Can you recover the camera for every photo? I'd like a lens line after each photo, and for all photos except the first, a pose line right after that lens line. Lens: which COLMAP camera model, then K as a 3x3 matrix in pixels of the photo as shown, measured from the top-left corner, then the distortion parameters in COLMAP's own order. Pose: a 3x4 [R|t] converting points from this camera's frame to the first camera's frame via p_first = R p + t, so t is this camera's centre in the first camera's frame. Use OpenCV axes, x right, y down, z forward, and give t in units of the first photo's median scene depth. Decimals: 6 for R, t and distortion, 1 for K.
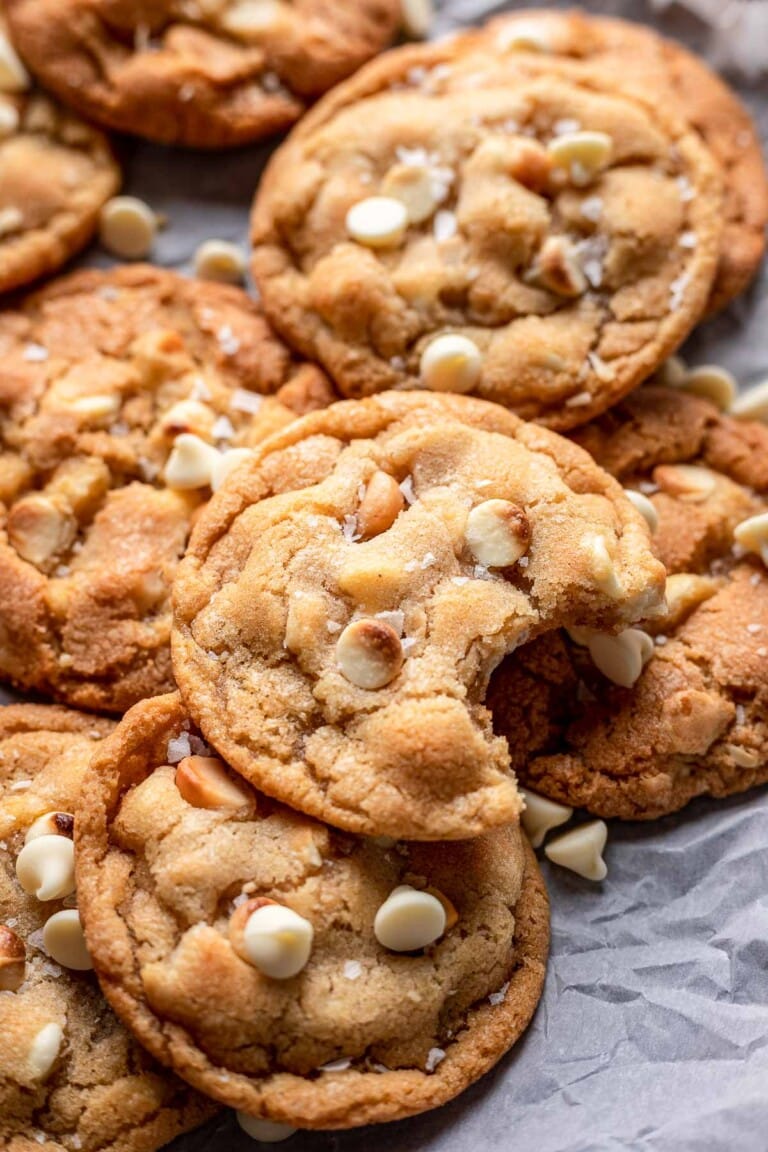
lens RADIAL K [[1953.1, 0, 384.0], [0, 1953.1, 576.0], [0, 0, 1]] dist [0.010219, -0.165906]
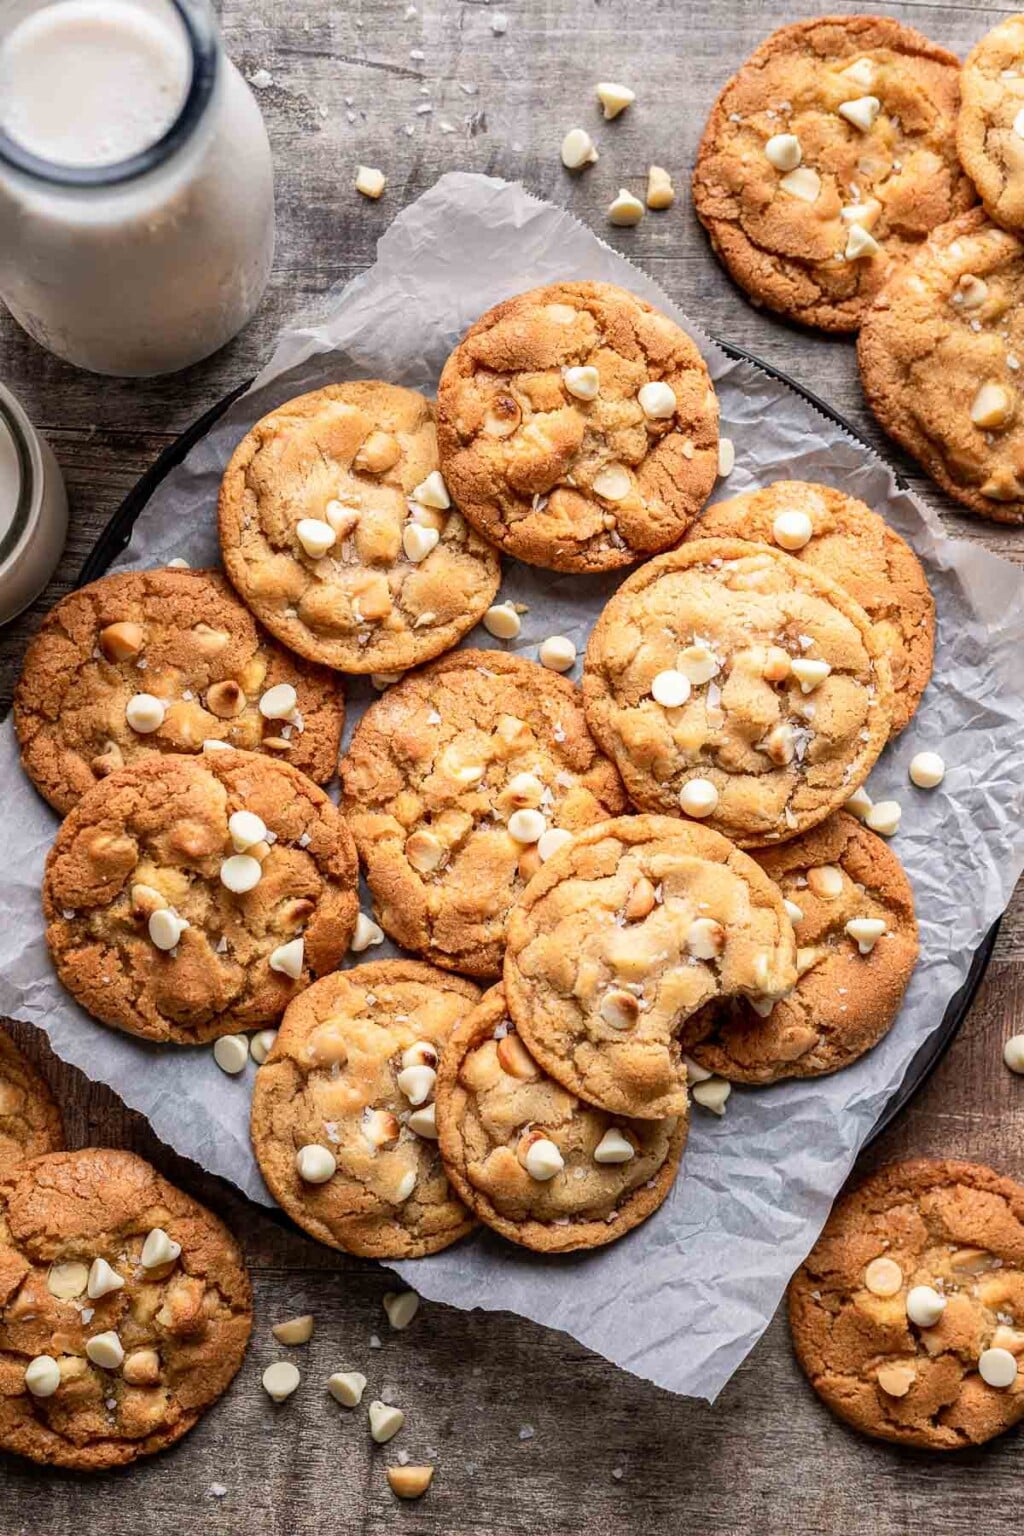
lens RADIAL K [[2344.7, 0, 512.0], [0, 2344.7, 768.0], [0, 0, 1]] dist [-0.013380, 0.002577]
pose [[0.983212, 0.163736, 0.080524, -0.291571], [-0.182367, 0.896259, 0.404305, -0.934474], [-0.005971, -0.412202, 0.911073, -0.775081]]
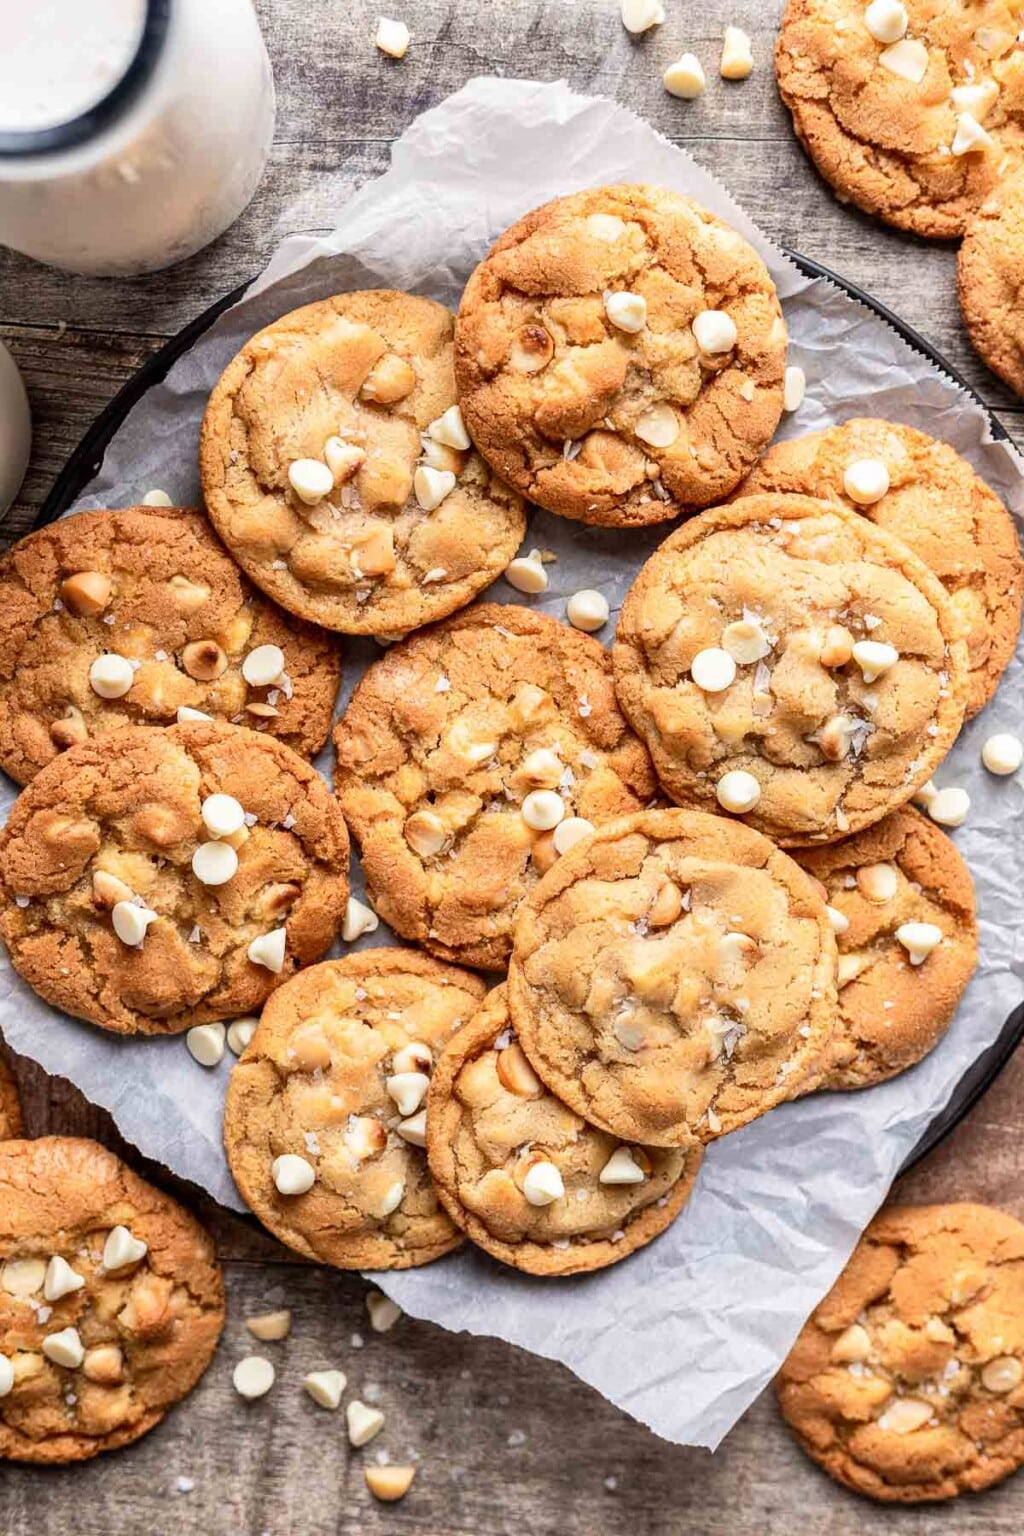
lens RADIAL K [[2344.7, 0, 512.0], [0, 2344.7, 768.0], [0, 0, 1]] dist [-0.013380, 0.002577]
pose [[0.978172, 0.193265, 0.076341, -0.273355], [-0.202552, 0.804796, 0.557921, -1.097199], [0.046388, -0.561206, 0.826375, -0.409284]]
